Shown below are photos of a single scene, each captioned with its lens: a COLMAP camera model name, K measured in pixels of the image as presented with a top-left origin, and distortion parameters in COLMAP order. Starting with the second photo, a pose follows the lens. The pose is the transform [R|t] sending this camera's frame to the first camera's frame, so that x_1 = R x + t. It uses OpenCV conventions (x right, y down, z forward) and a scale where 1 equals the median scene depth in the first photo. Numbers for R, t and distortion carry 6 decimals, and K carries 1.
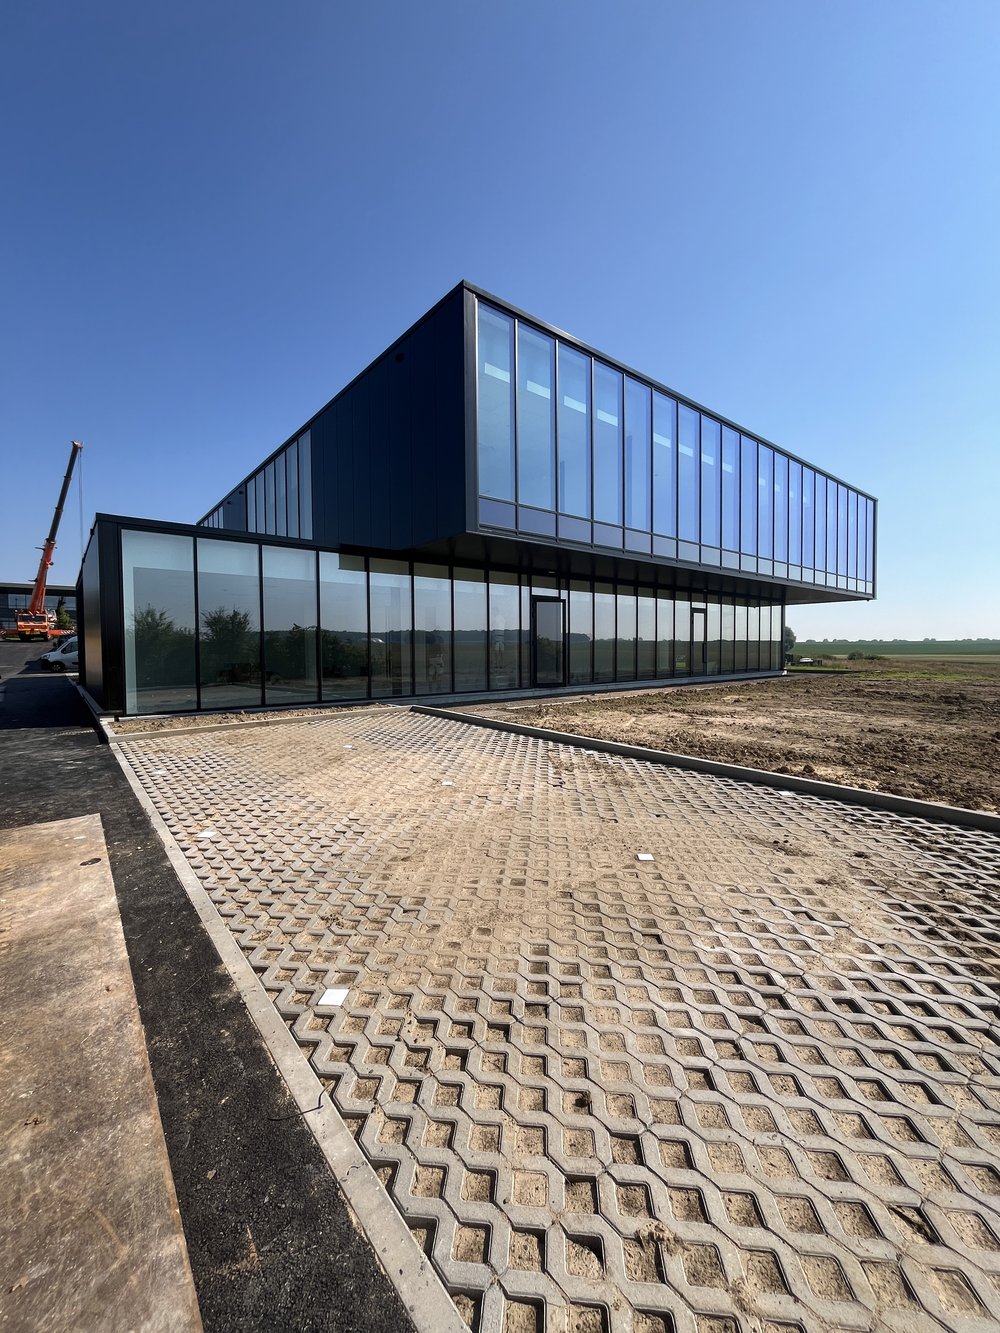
lens RADIAL K [[539.1, 0, 500.0], [0, 539.1, 666.5], [0, 0, 1]] dist [-0.001433, -0.000082]
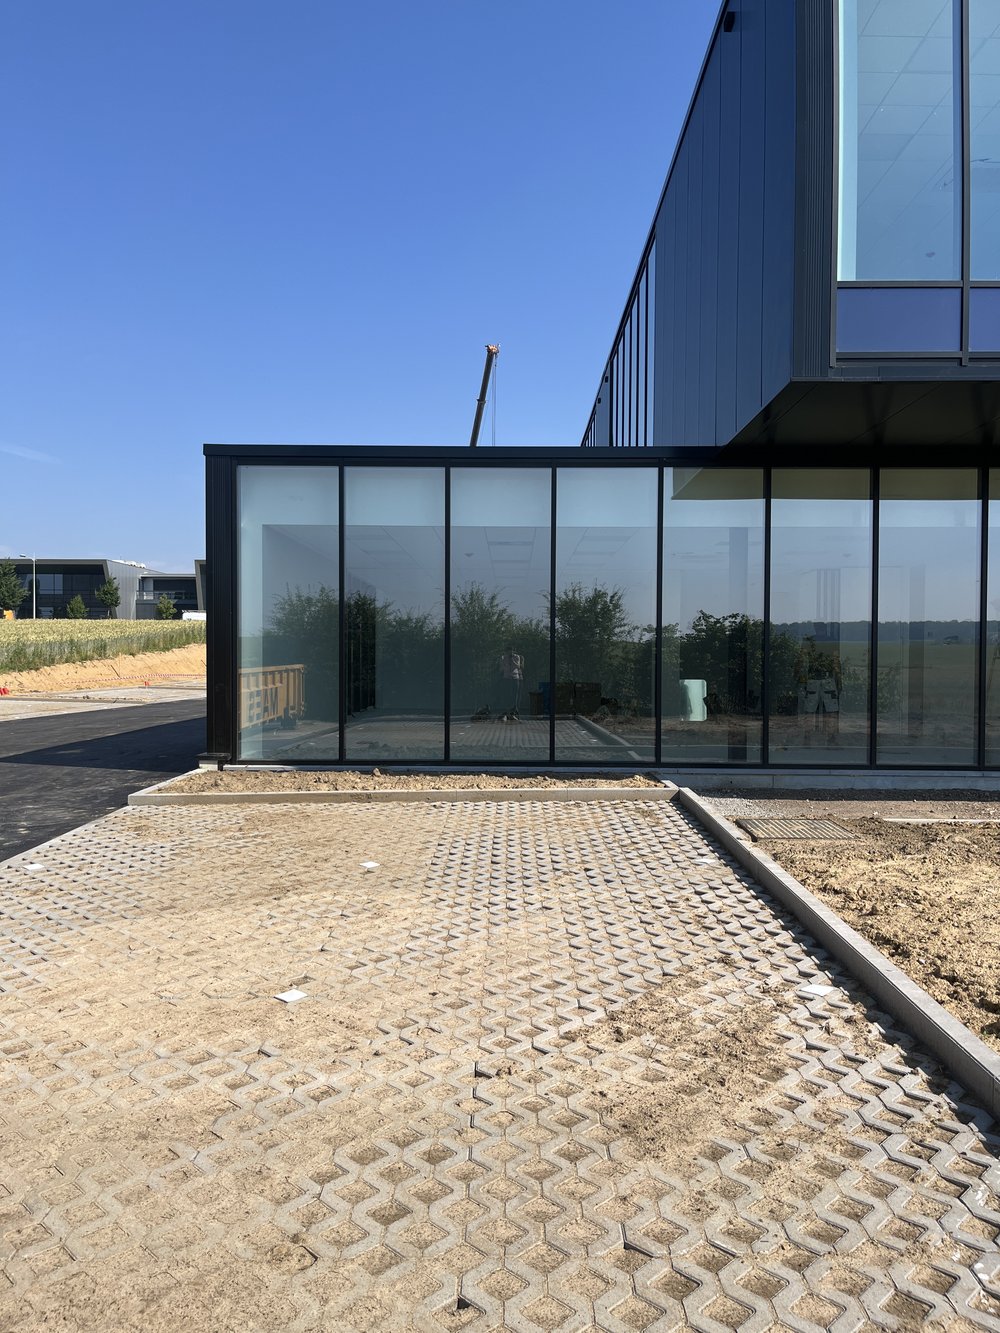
lens RADIAL K [[999.2, 0, 501.6], [0, 999.2, 701.6], [0, 0, 1]] dist [0.045617, 0.000387]
pose [[0.770245, 0.038423, -0.636590, 0.244127], [-0.029758, 0.999262, 0.024307, -0.014864], [0.637054, 0.000222, 0.770819, 0.244852]]
